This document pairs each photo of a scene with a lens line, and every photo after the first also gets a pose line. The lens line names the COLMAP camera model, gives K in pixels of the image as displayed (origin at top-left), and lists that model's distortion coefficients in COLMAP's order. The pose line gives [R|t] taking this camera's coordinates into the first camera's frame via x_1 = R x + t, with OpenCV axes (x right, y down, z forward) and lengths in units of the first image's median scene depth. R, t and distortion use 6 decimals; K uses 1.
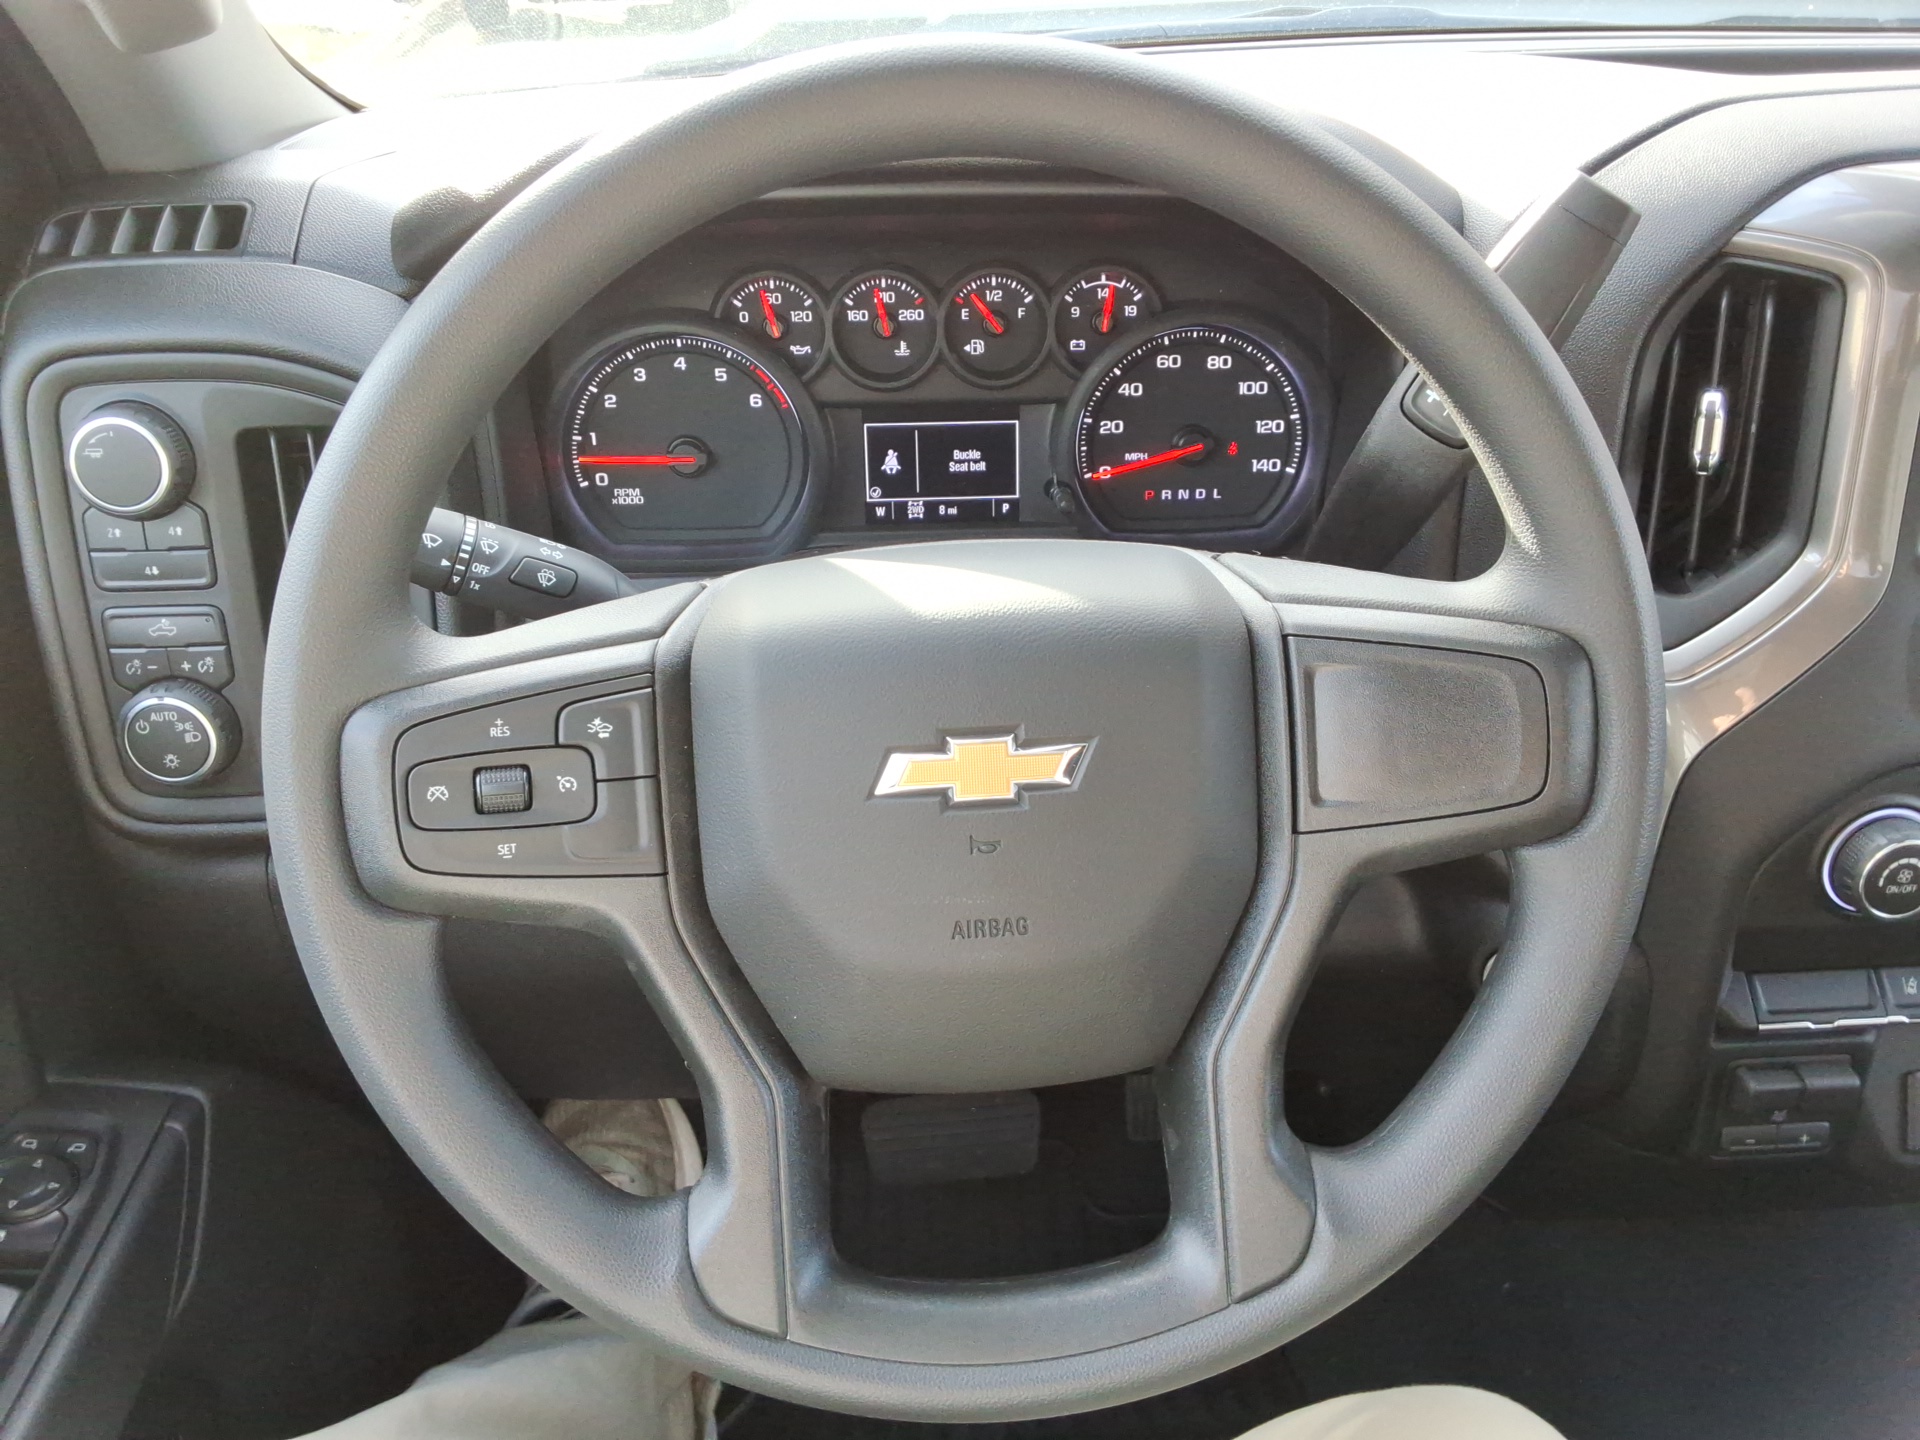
lens RADIAL K [[1546.2, 0, 981.1], [0, 1546.2, 707.1], [0, 0, 1]] dist [0.127733, -0.194310]
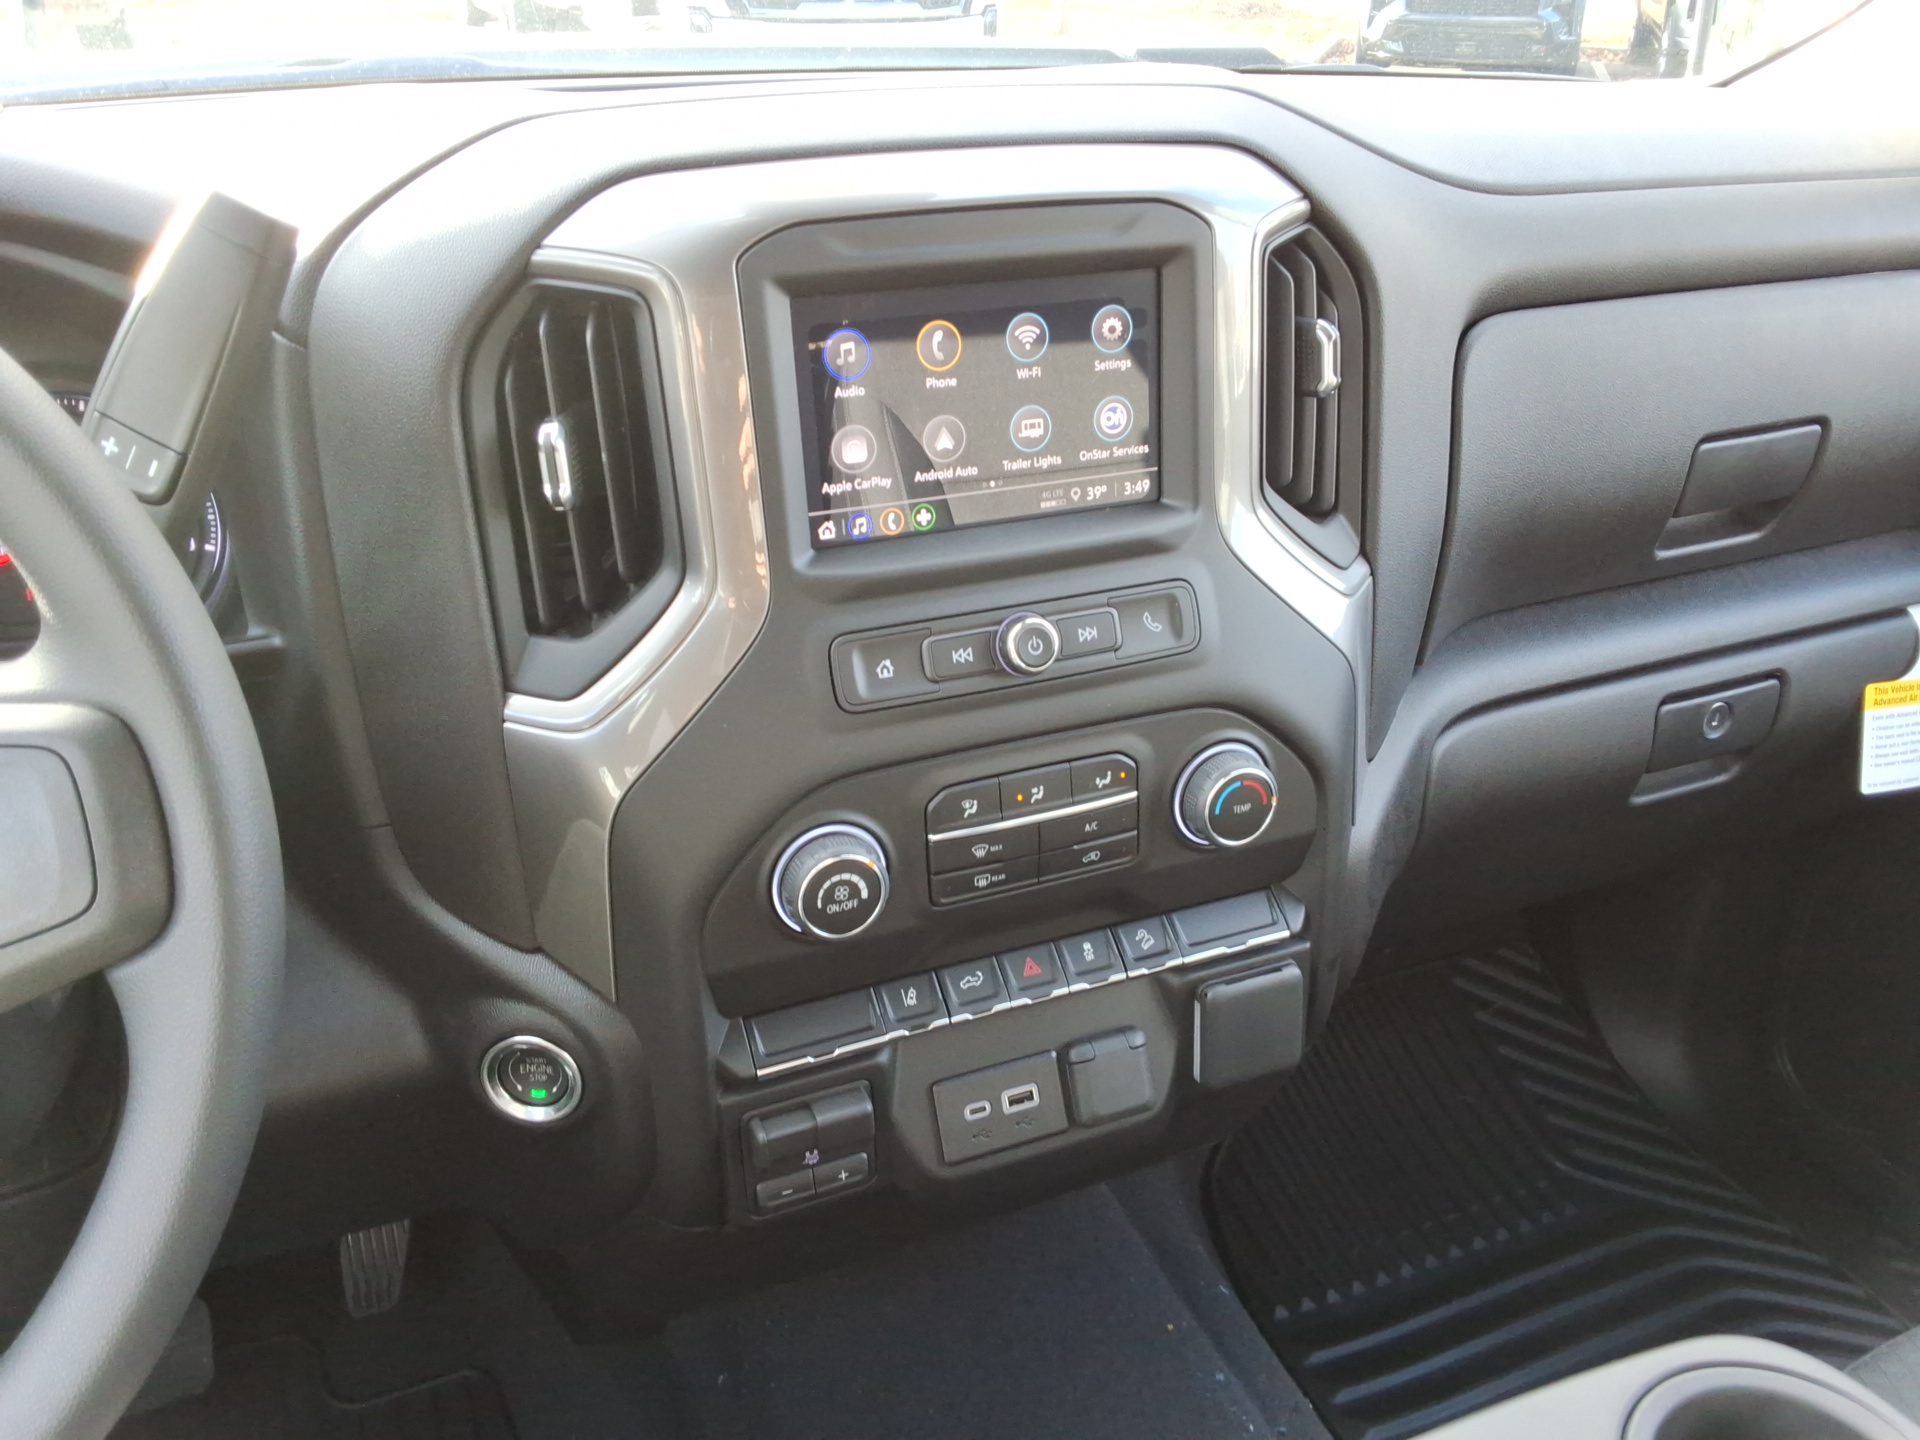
lens RADIAL K [[1545.6, 0, 969.1], [0, 1545.6, 710.7], [0, 0, 1]] dist [0.122298, -0.202280]
pose [[0.943976, -0.140160, 0.298771, 0.346120], [0.155245, 0.987500, -0.027241, 0.030038], [-0.291219, 0.072098, 0.953936, 0.044788]]
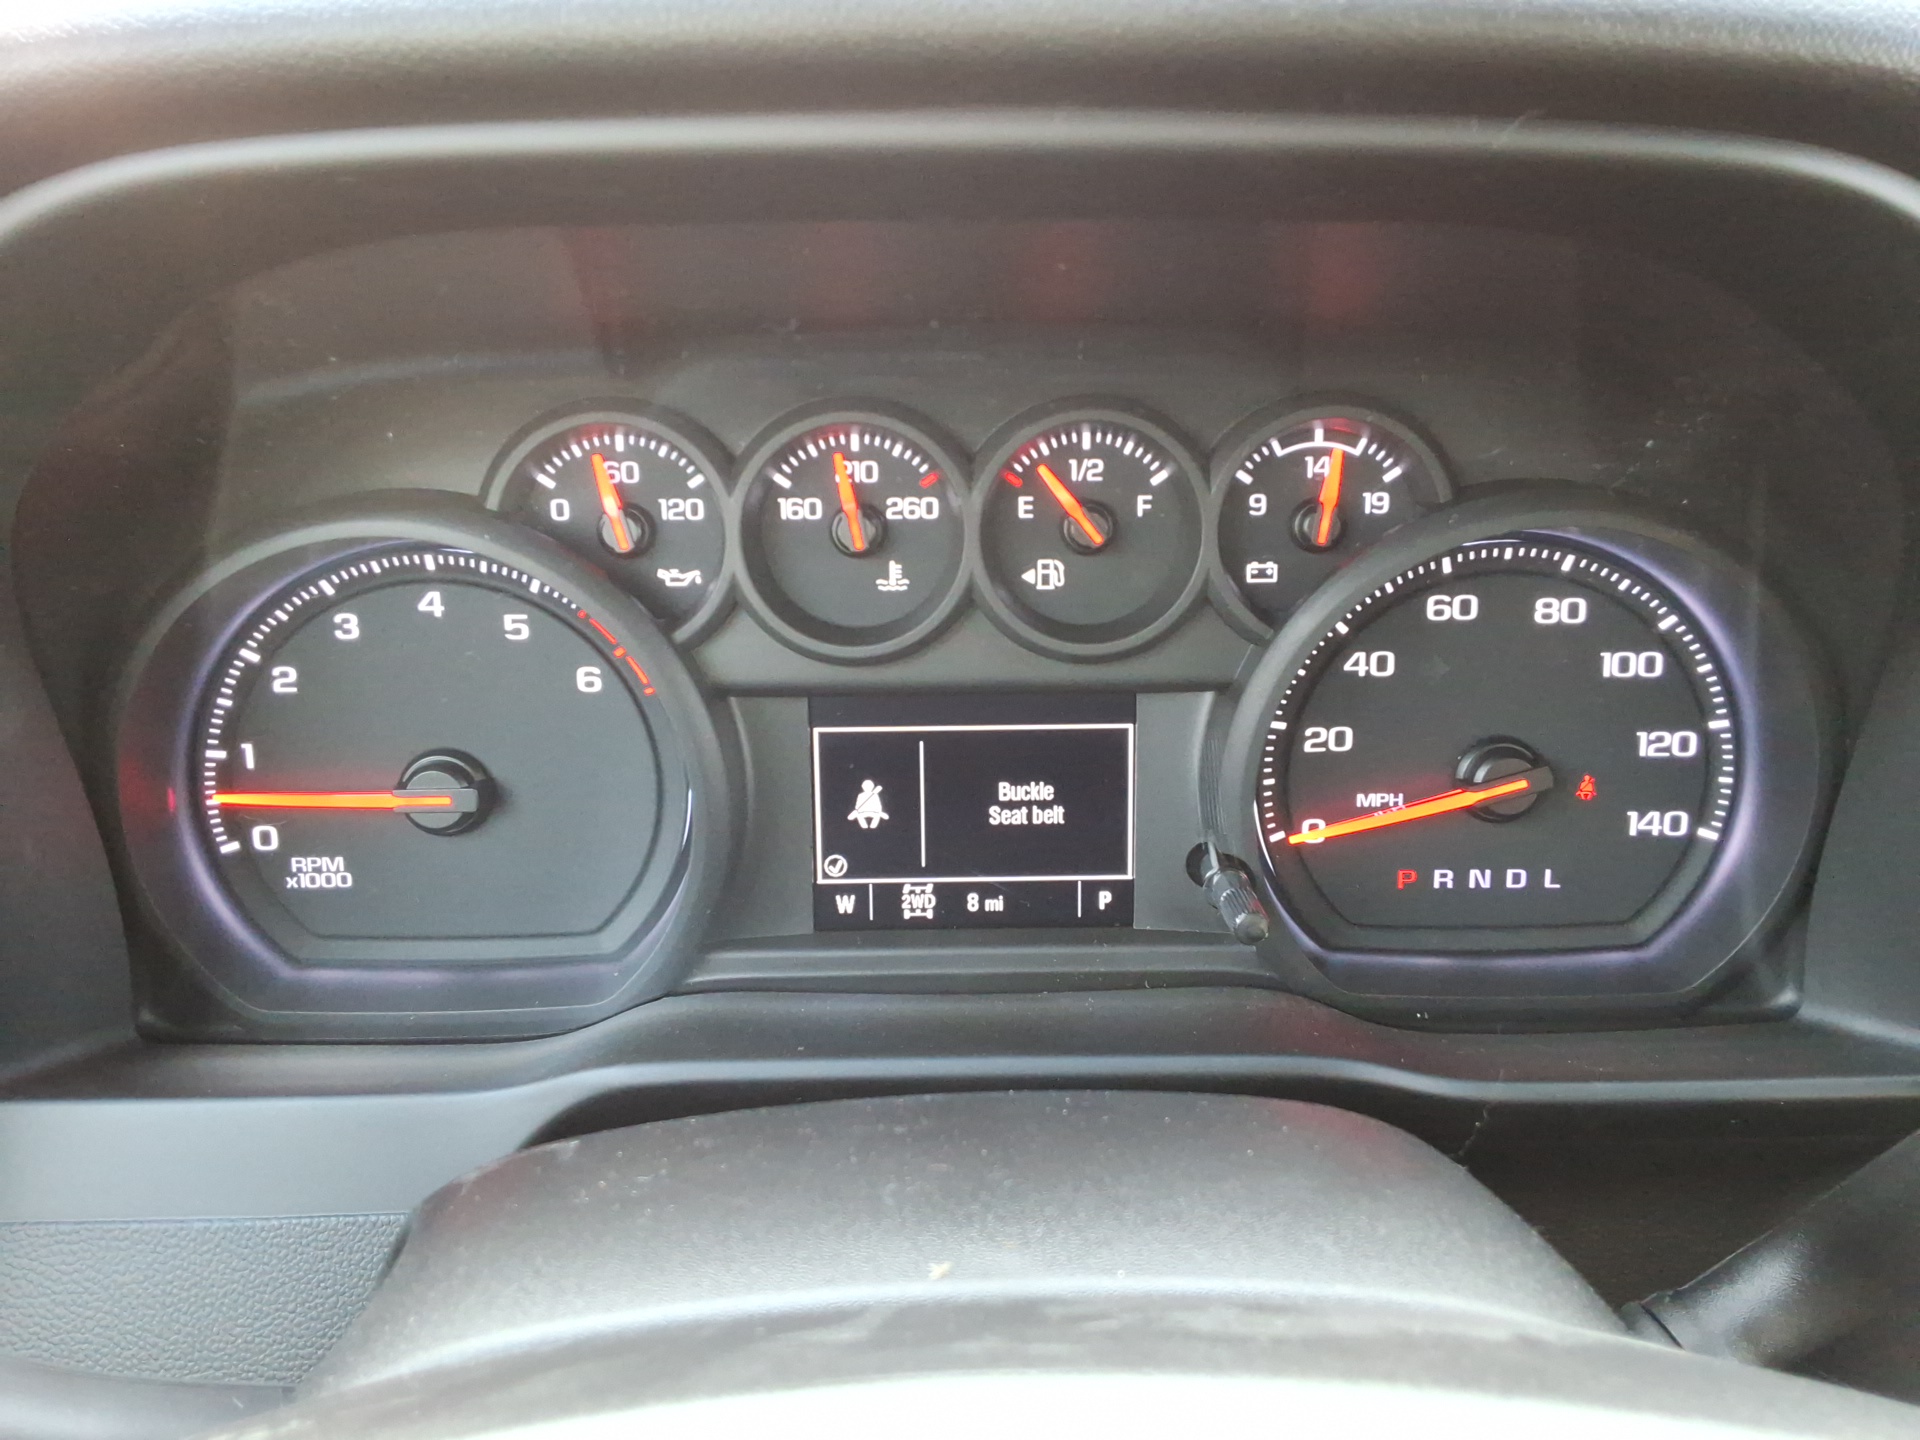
lens RADIAL K [[1530.8, 0, 976.1], [0, 1530.8, 718.0], [0, 0, 1]] dist [0.167688, -0.353316]
pose [[0.998799, 0.011957, -0.047511, -0.002248], [-0.019123, 0.987983, -0.153374, -0.117208], [0.045106, 0.154098, 0.987025, 0.549755]]
